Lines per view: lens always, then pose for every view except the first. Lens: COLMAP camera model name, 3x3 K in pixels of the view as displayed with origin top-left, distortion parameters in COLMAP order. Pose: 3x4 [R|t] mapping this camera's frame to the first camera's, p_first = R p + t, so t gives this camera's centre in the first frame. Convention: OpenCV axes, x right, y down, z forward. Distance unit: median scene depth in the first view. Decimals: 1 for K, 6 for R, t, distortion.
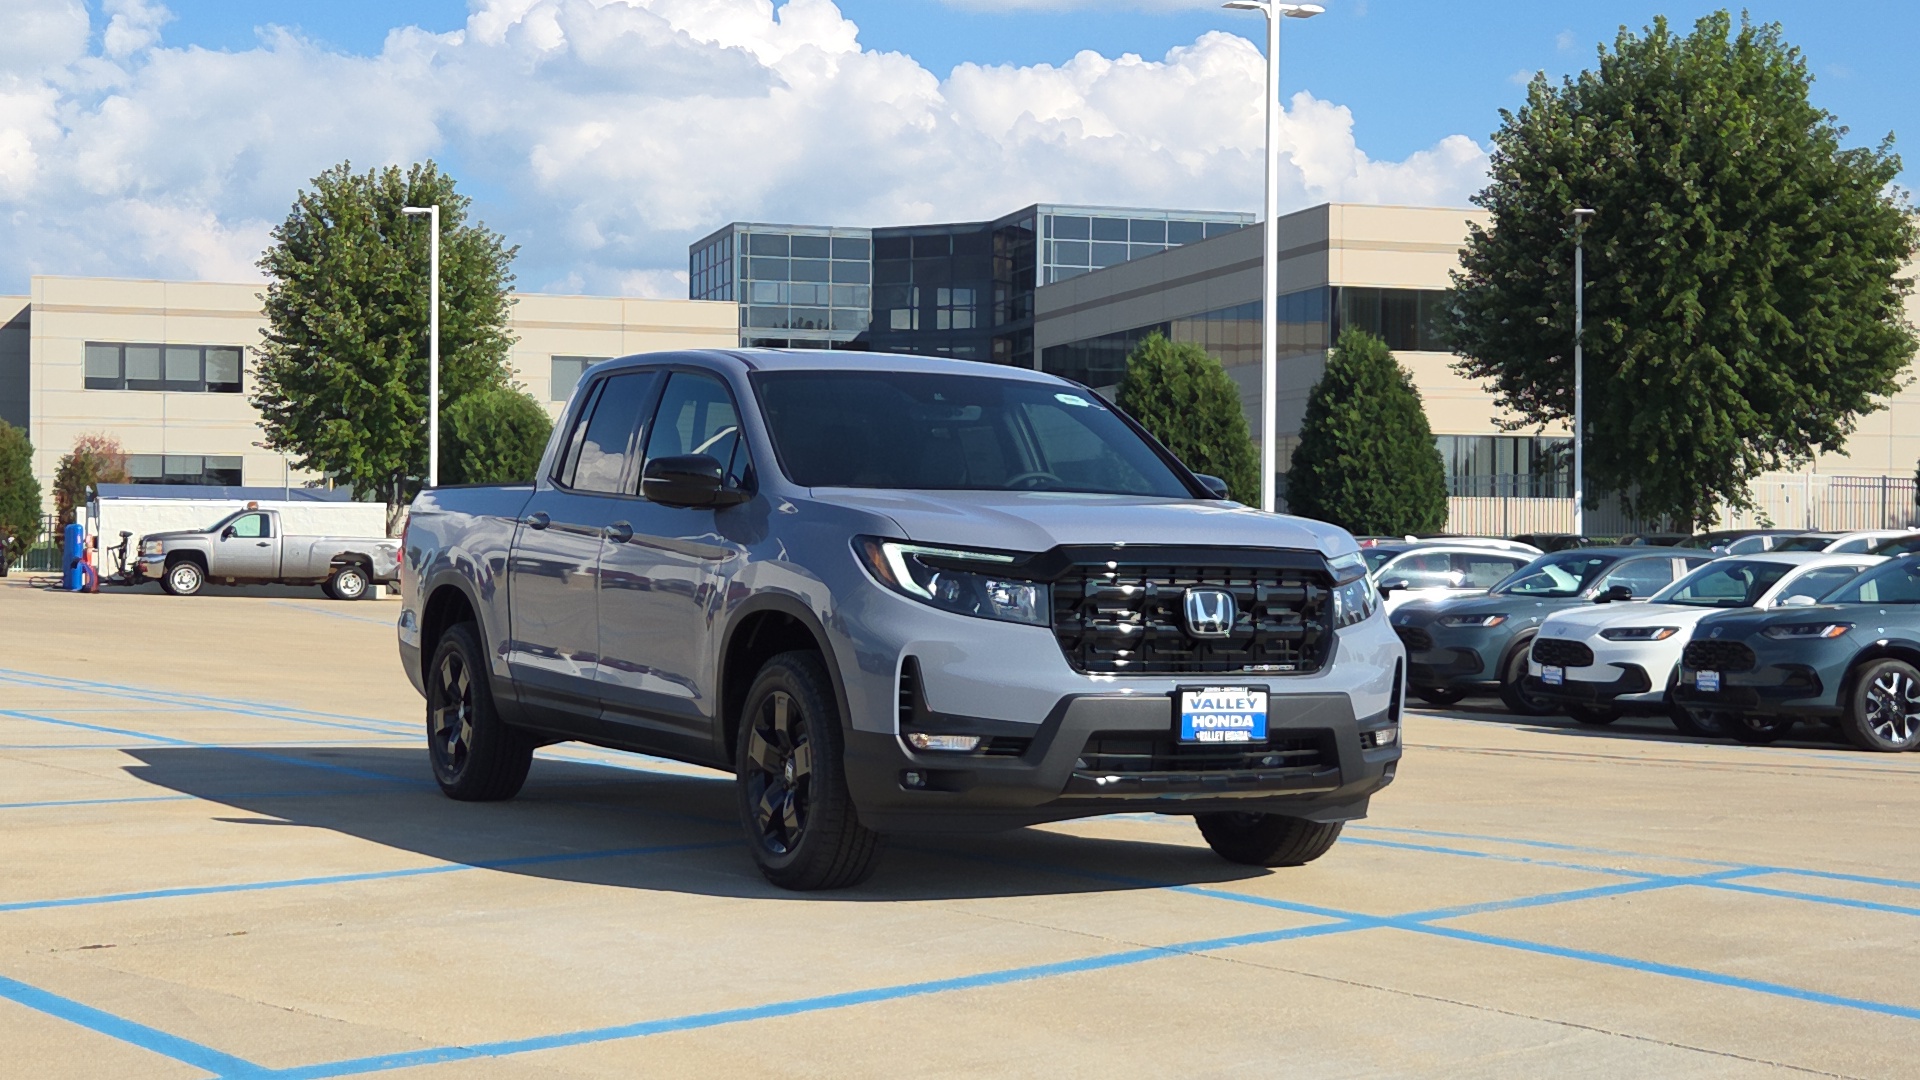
lens RADIAL K [[2648.3, 0, 968.3], [0, 2648.3, 534.7], [0, 0, 1]] dist [0.067542, 0.000000]
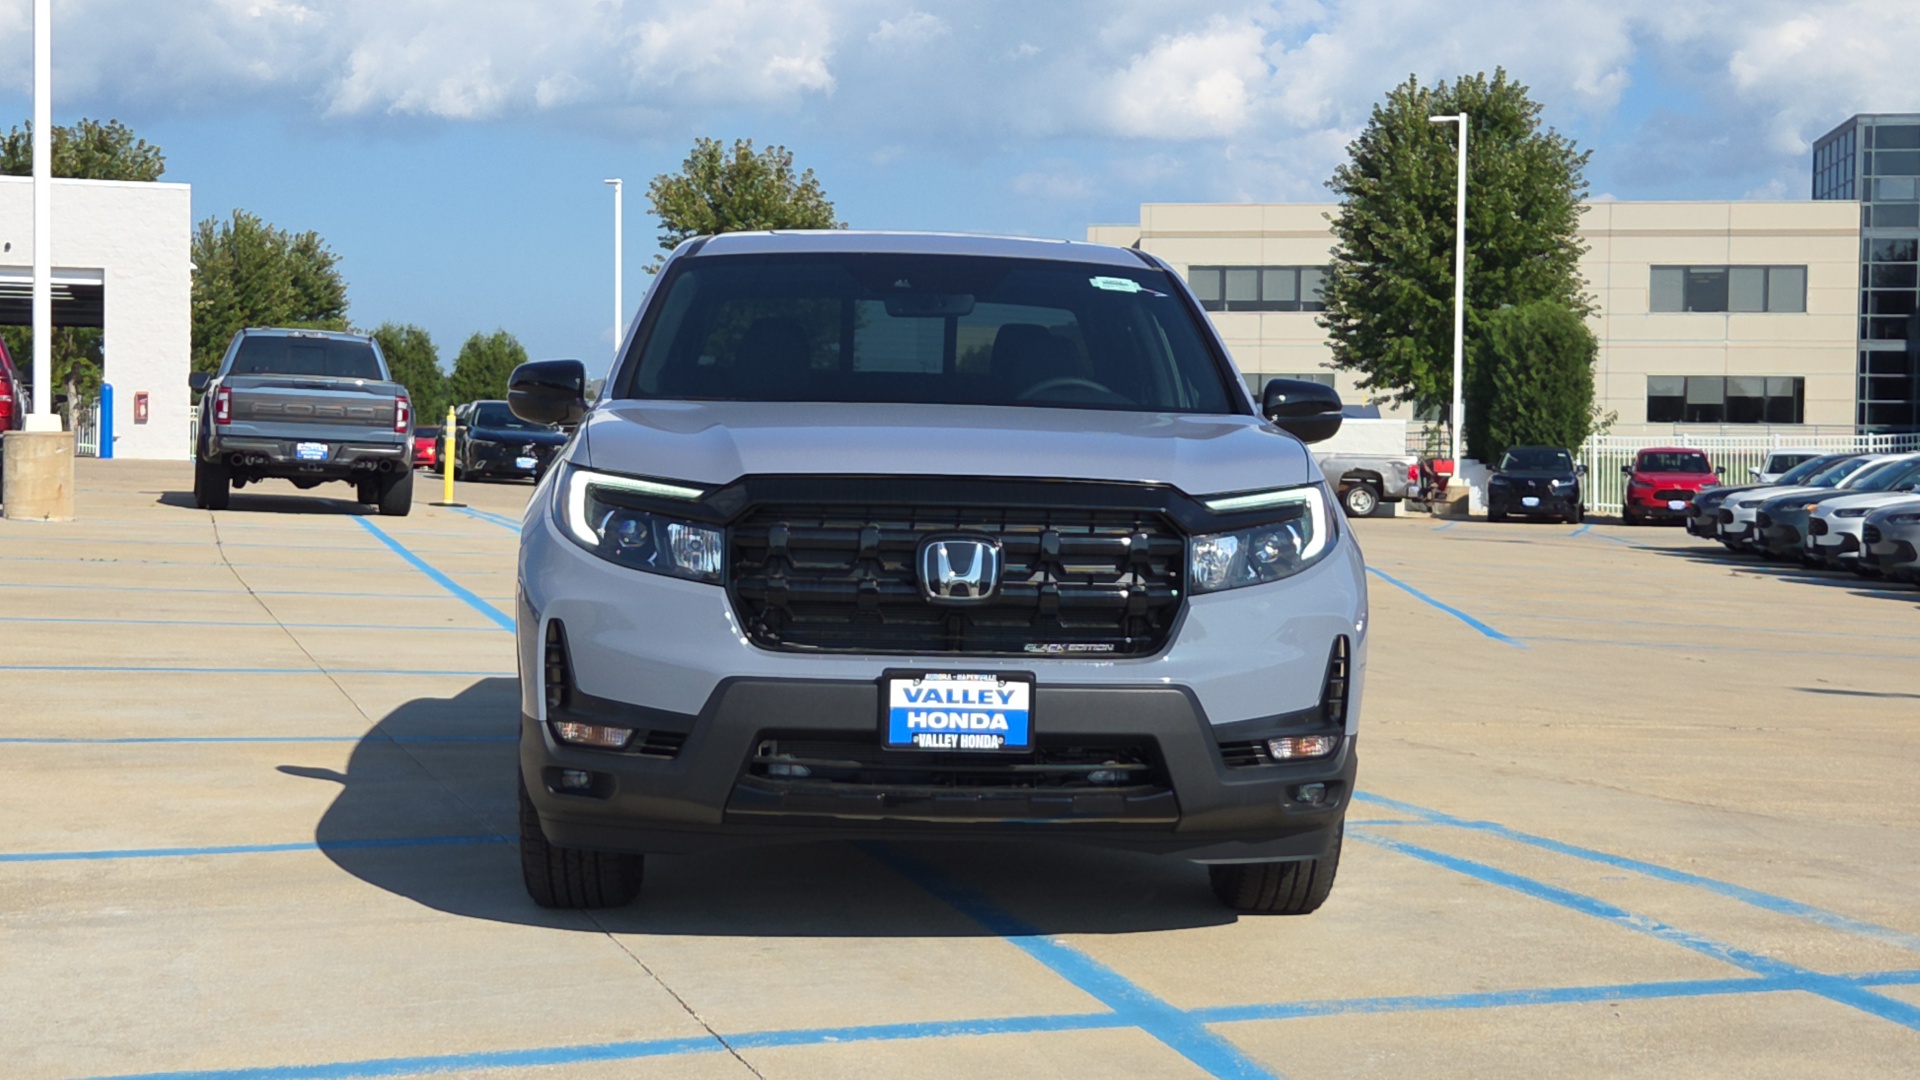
lens RADIAL K [[2642.1, 0, 955.8], [0, 2642.1, 547.1], [0, 0, 1]] dist [0.006407, 0.000000]
pose [[0.903413, 0.013804, -0.428549, 0.046600], [0.001785, 0.999352, 0.035953, -0.000286], [0.428768, -0.033245, 0.902803, 0.041107]]
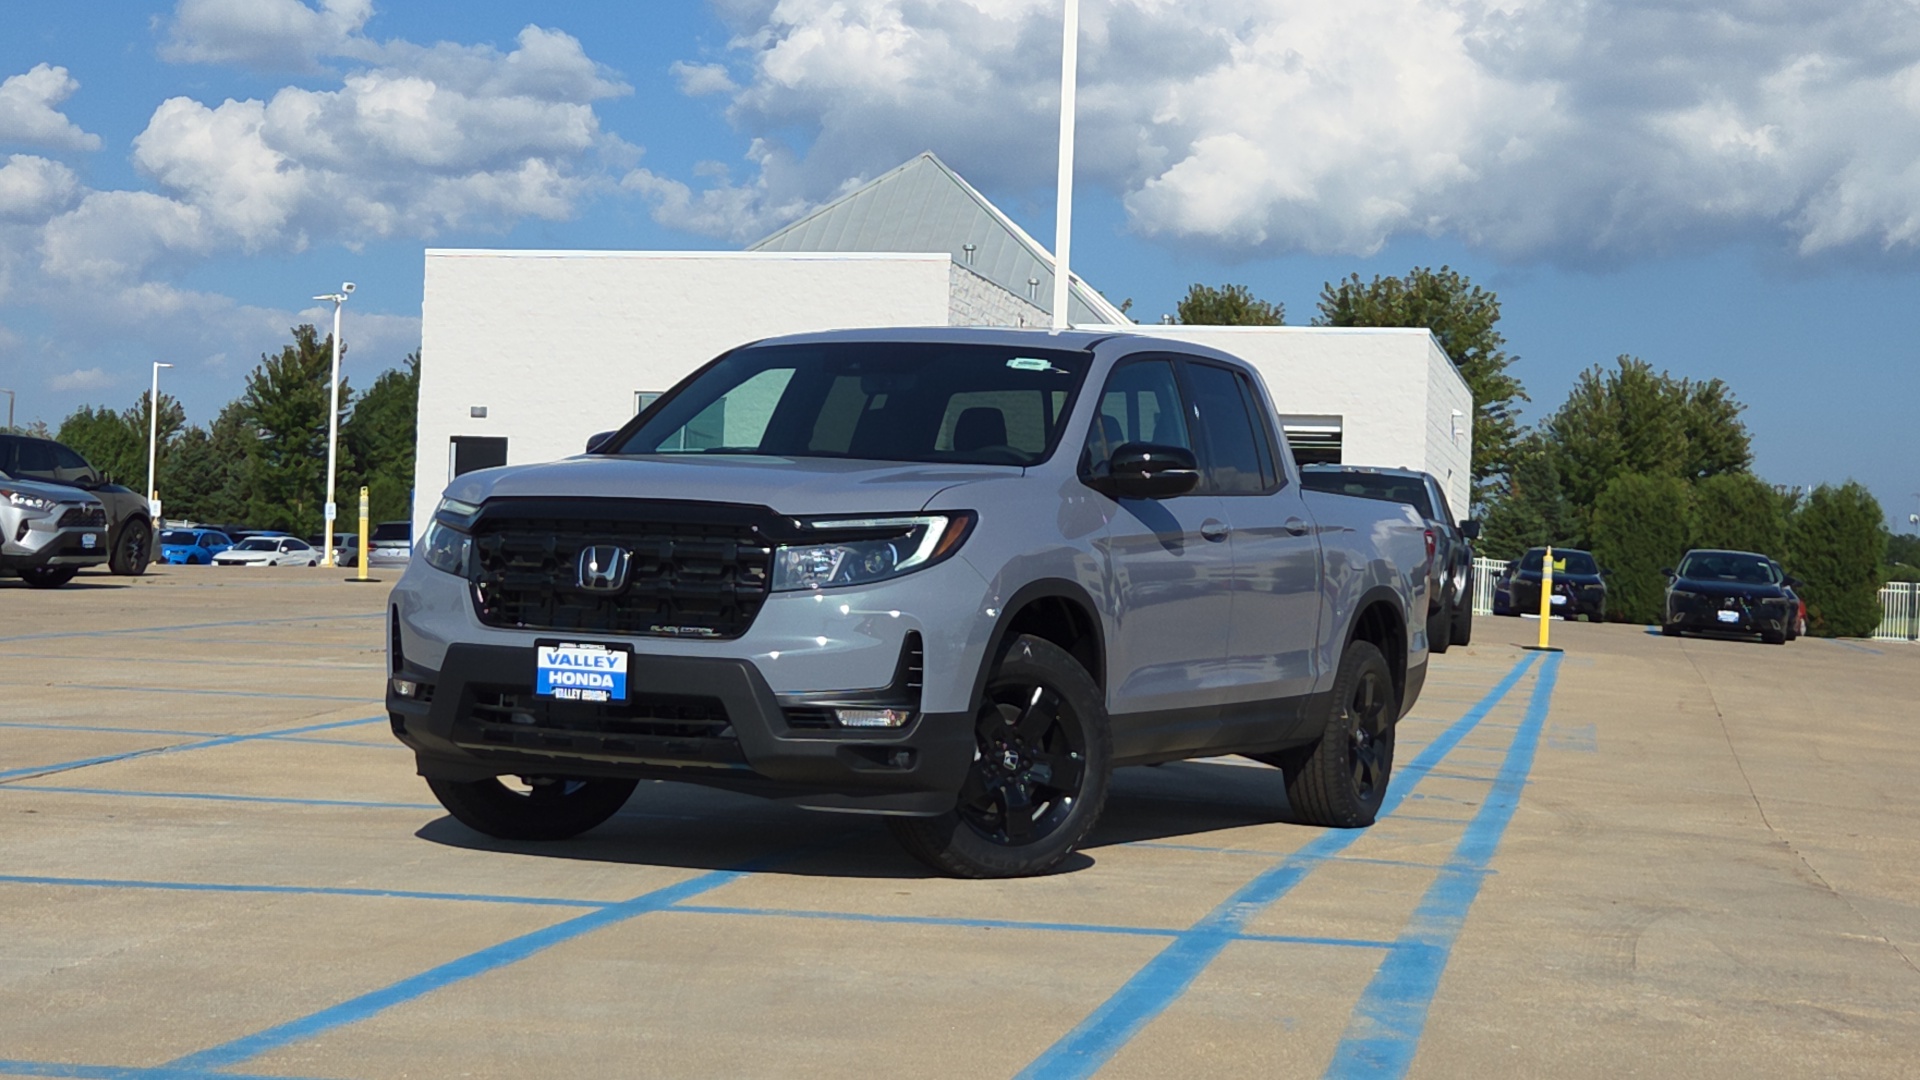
lens RADIAL K [[2862.6, 0, 959.5], [0, 2862.6, 534.3], [0, 0, 1]] dist [0.150994, 0.000000]
pose [[0.595046, -0.009683, -0.803634, 0.117681], [-0.017688, 0.999527, -0.025141, 0.004821], [0.803497, 0.029175, 0.594593, 0.056758]]
